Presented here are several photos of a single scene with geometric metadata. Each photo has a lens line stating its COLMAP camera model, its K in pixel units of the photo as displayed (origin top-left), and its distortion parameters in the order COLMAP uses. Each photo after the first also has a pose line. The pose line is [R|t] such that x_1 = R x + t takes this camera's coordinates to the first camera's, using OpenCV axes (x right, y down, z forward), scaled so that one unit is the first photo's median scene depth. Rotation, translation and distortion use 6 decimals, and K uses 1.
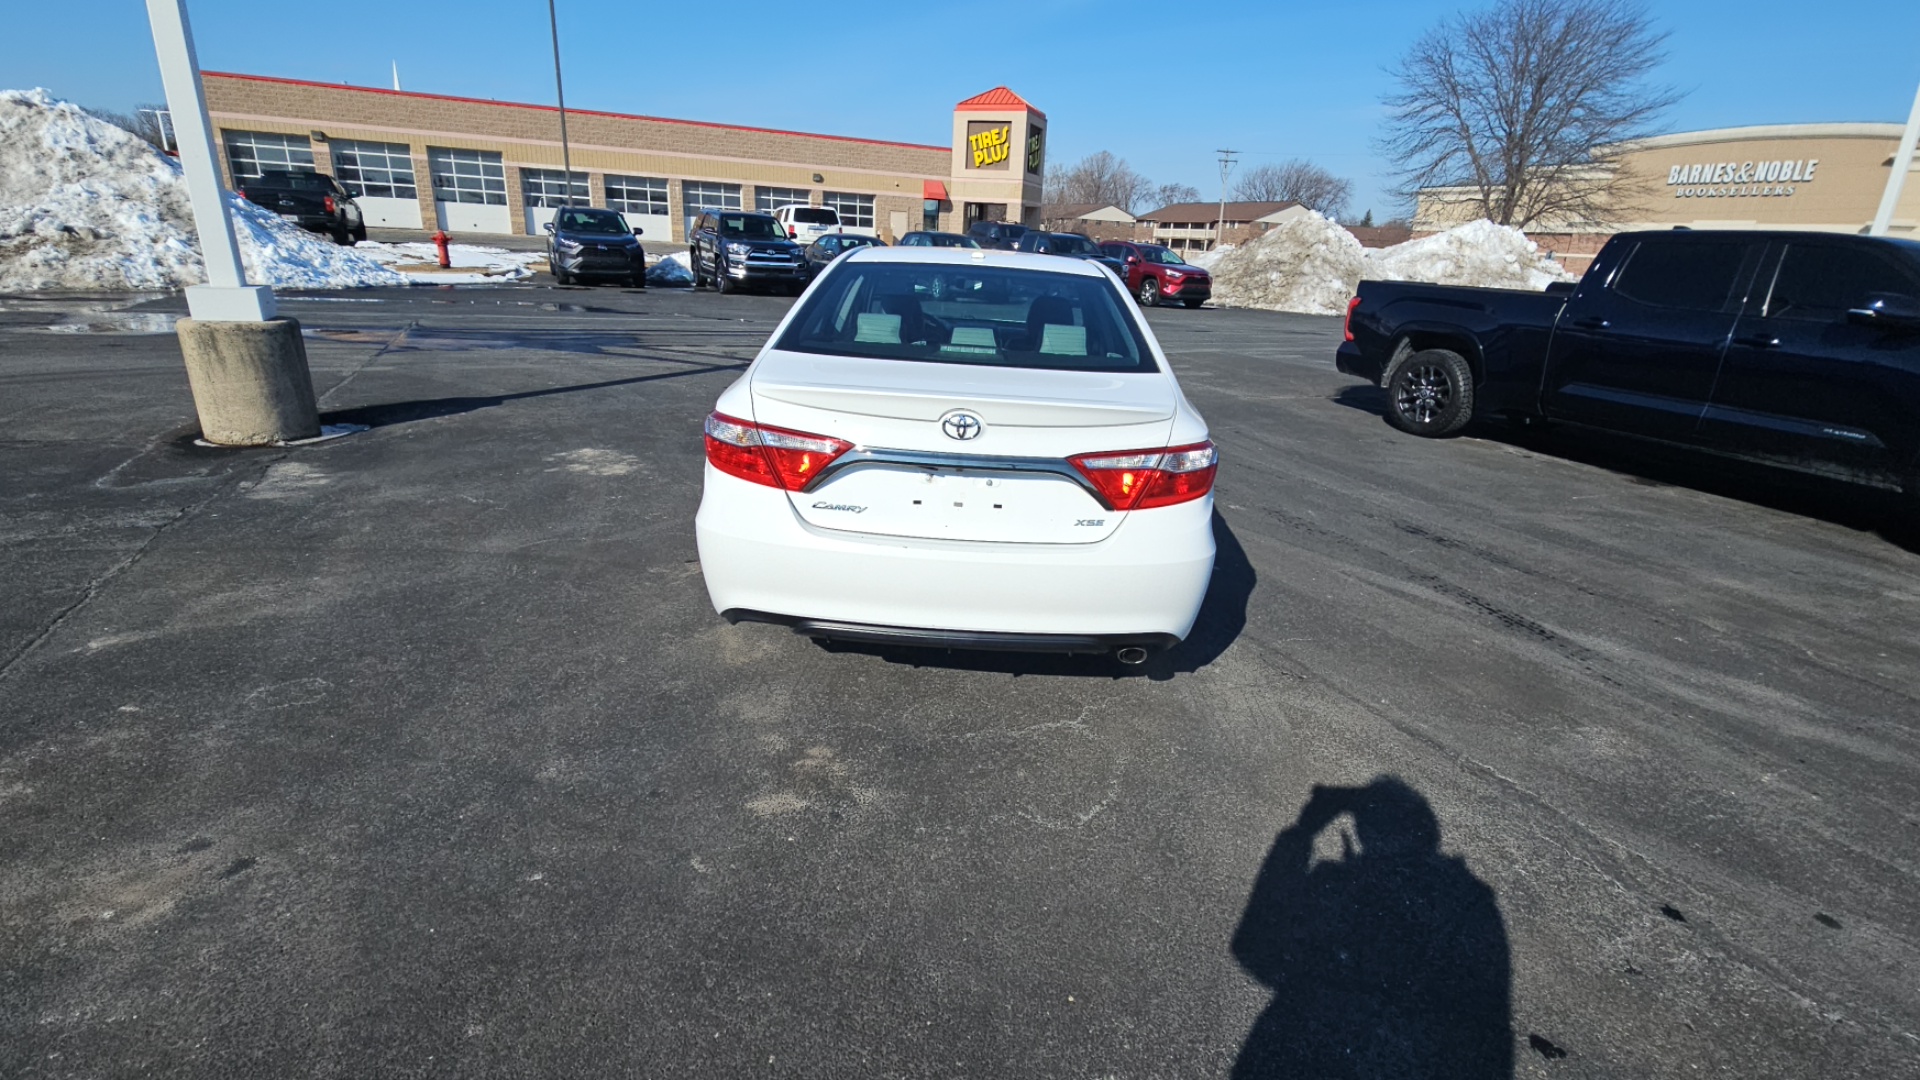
lens RADIAL K [[852.4, 0, 978.4], [0, 852.4, 549.8], [0, 0, 1]] dist [0.009379, -0.006886]
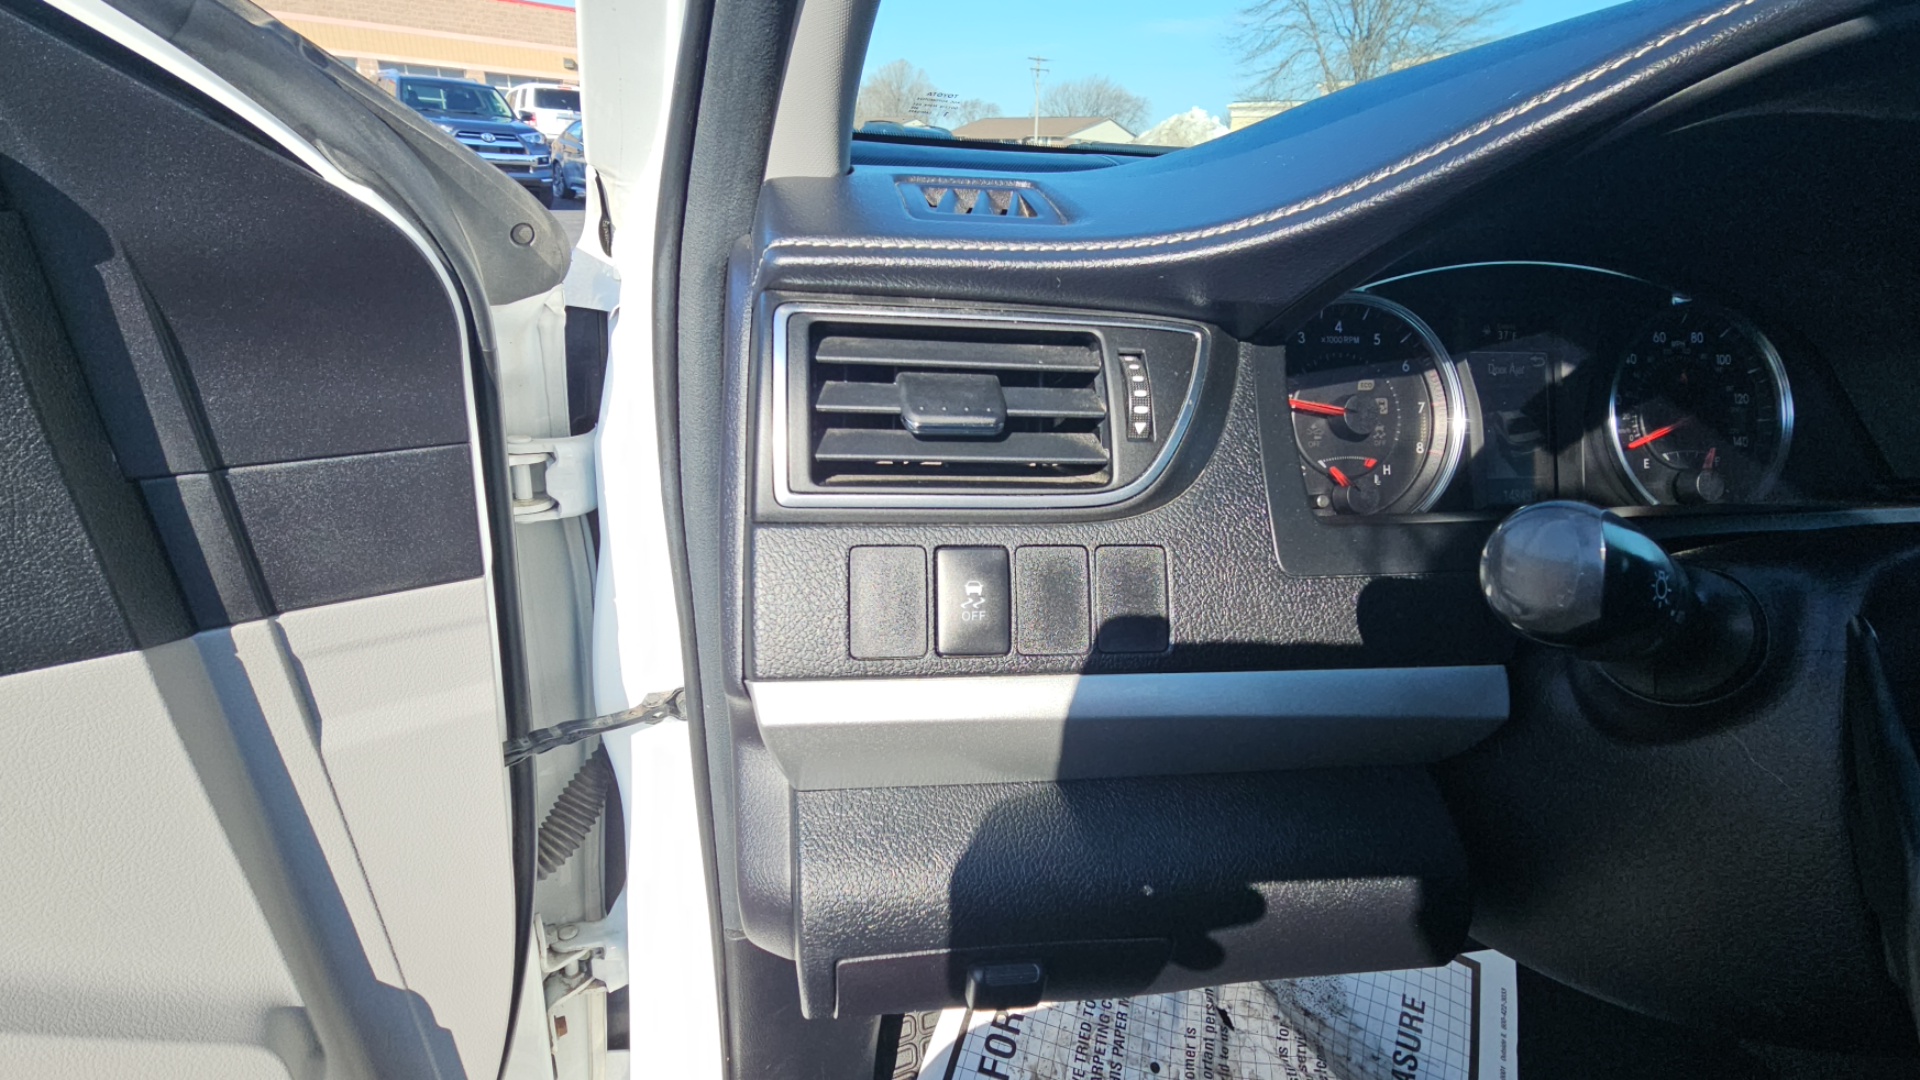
lens RADIAL K [[852.4, 0, 988.4], [0, 852.4, 549.2], [0, 0, 1]] dist [0.009379, -0.006886]
pose [[0.973794, -0.088137, 0.209660, -0.040058], [0.071227, 0.993668, 0.086895, -0.069719], [-0.215991, -0.069685, 0.973905, 0.270021]]
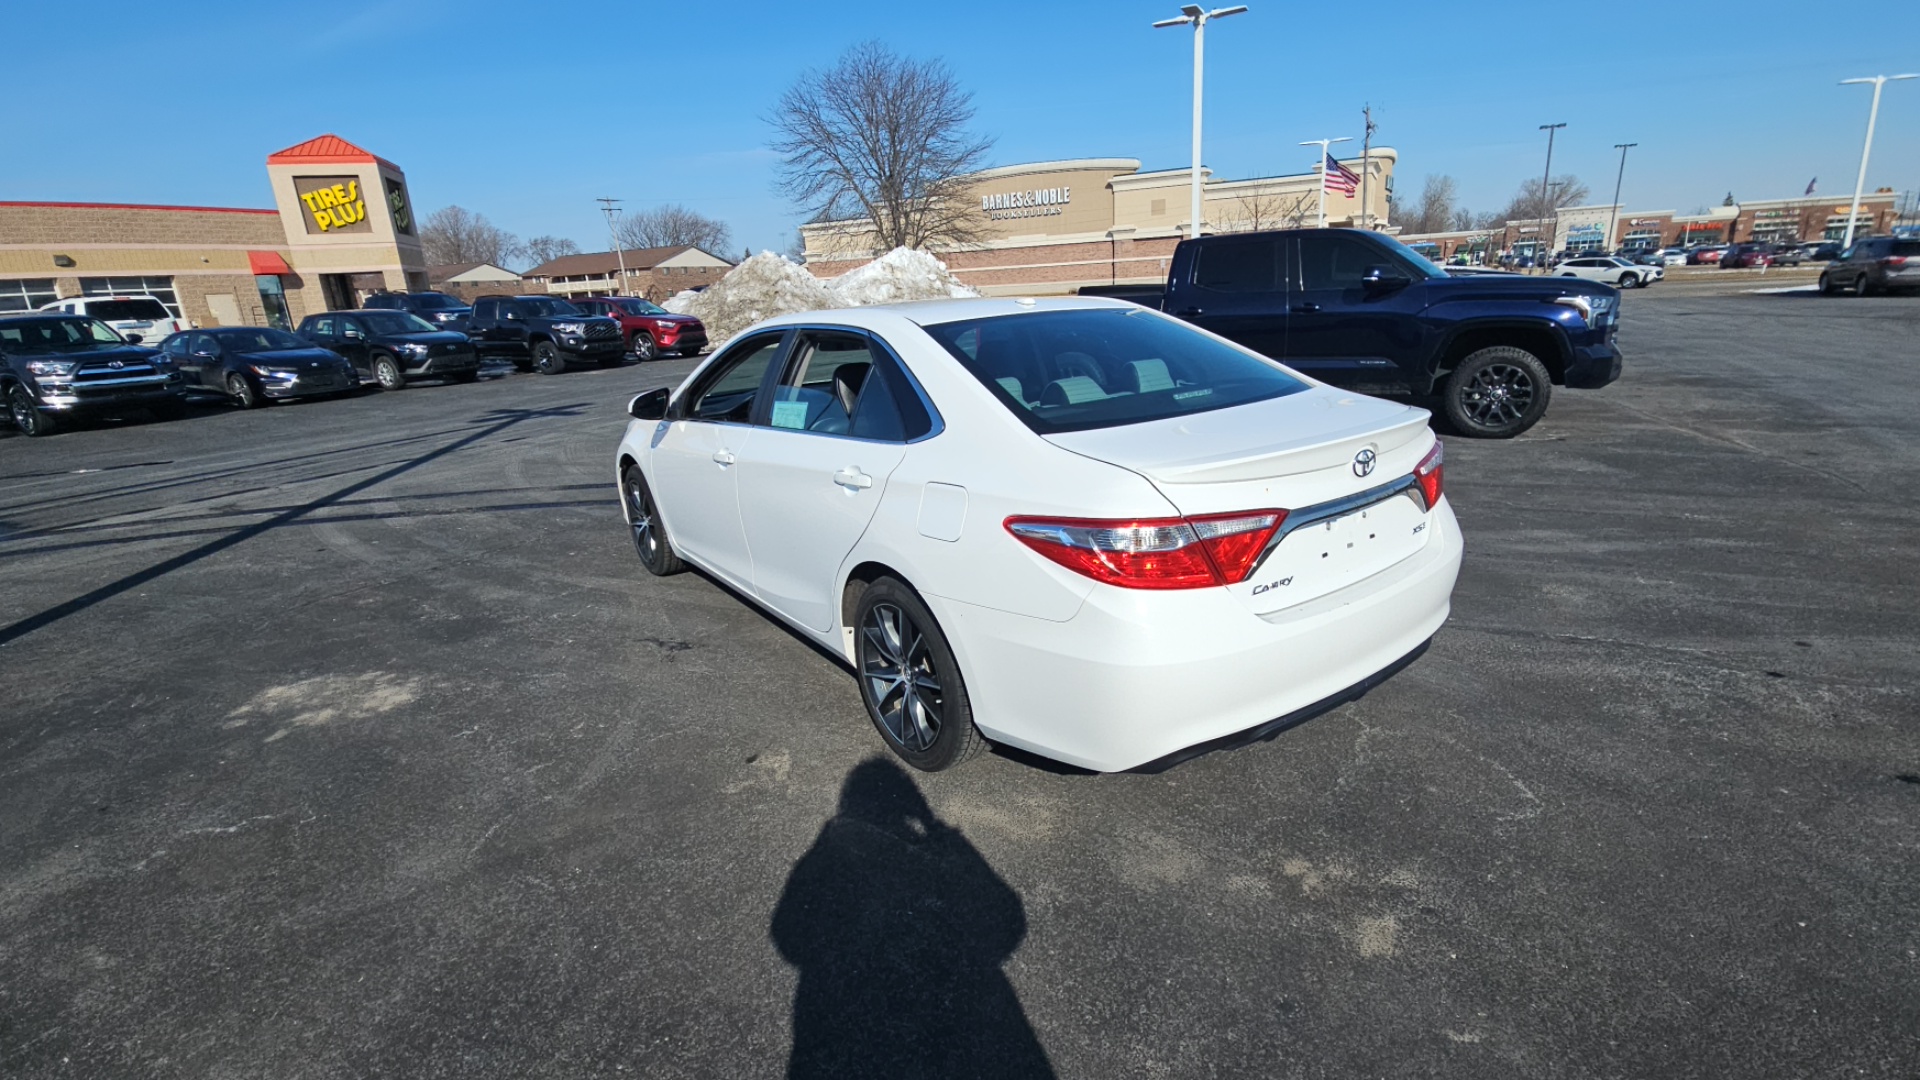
lens RADIAL K [[852.4, 0, 979.3], [0, 852.4, 547.2], [0, 0, 1]] dist [0.009379, -0.006886]
pose [[0.786505, -0.270108, 0.555384, -0.116479], [0.296436, 0.954030, 0.044190, -0.028688], [-0.541789, 0.129880, 0.830419, 0.058394]]
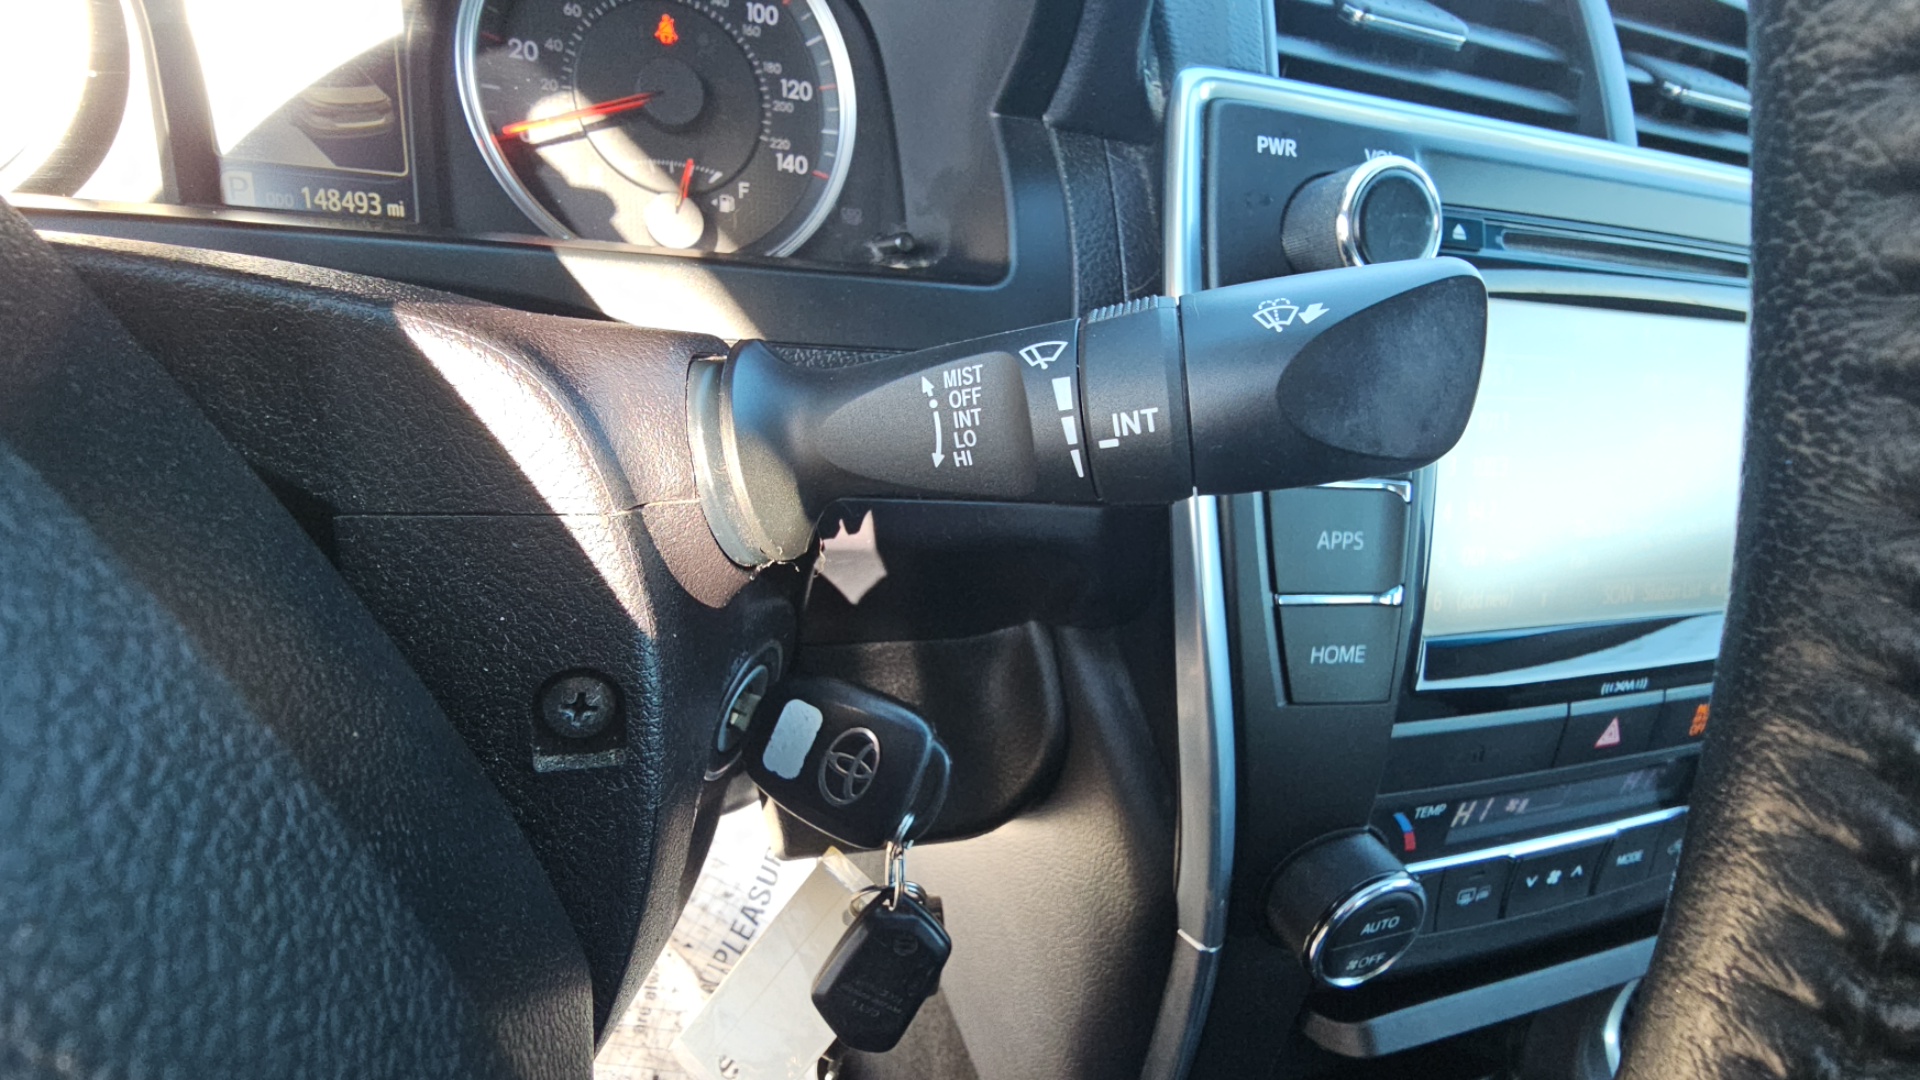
lens RADIAL K [[852.4, 0, 980.2], [0, 852.4, 546.0], [0, 0, 1]] dist [0.009379, -0.006886]
pose [[0.939473, -0.075712, 0.334153, -0.016171], [-0.040059, 0.944318, 0.326587, -0.067777], [-0.340273, -0.320206, 0.884128, 0.272312]]
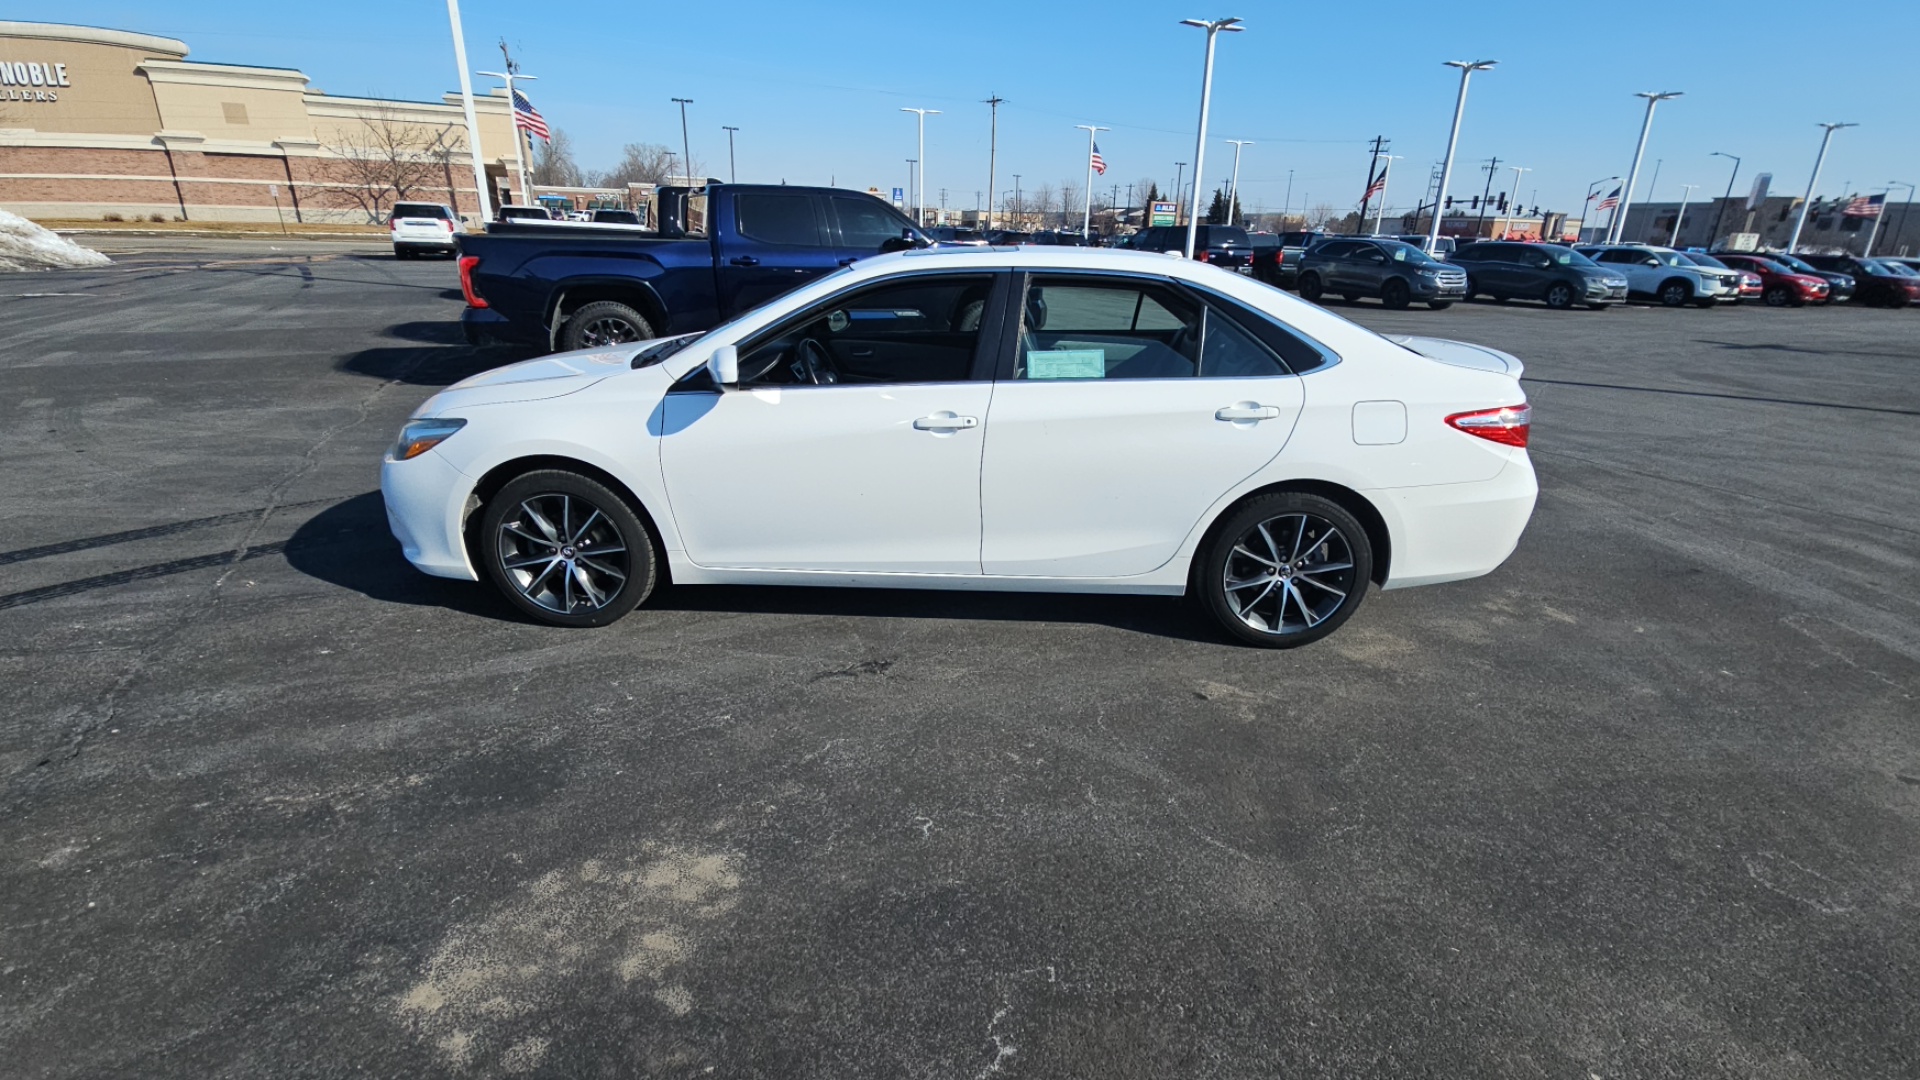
lens RADIAL K [[852.4, 0, 979.1], [0, 852.4, 543.7], [0, 0, 1]] dist [0.009379, -0.006886]
pose [[0.005404, -0.399655, 0.916650, -0.209727], [0.315129, 0.870637, 0.377736, -0.096603], [-0.949033, 0.286822, 0.130648, 0.226478]]
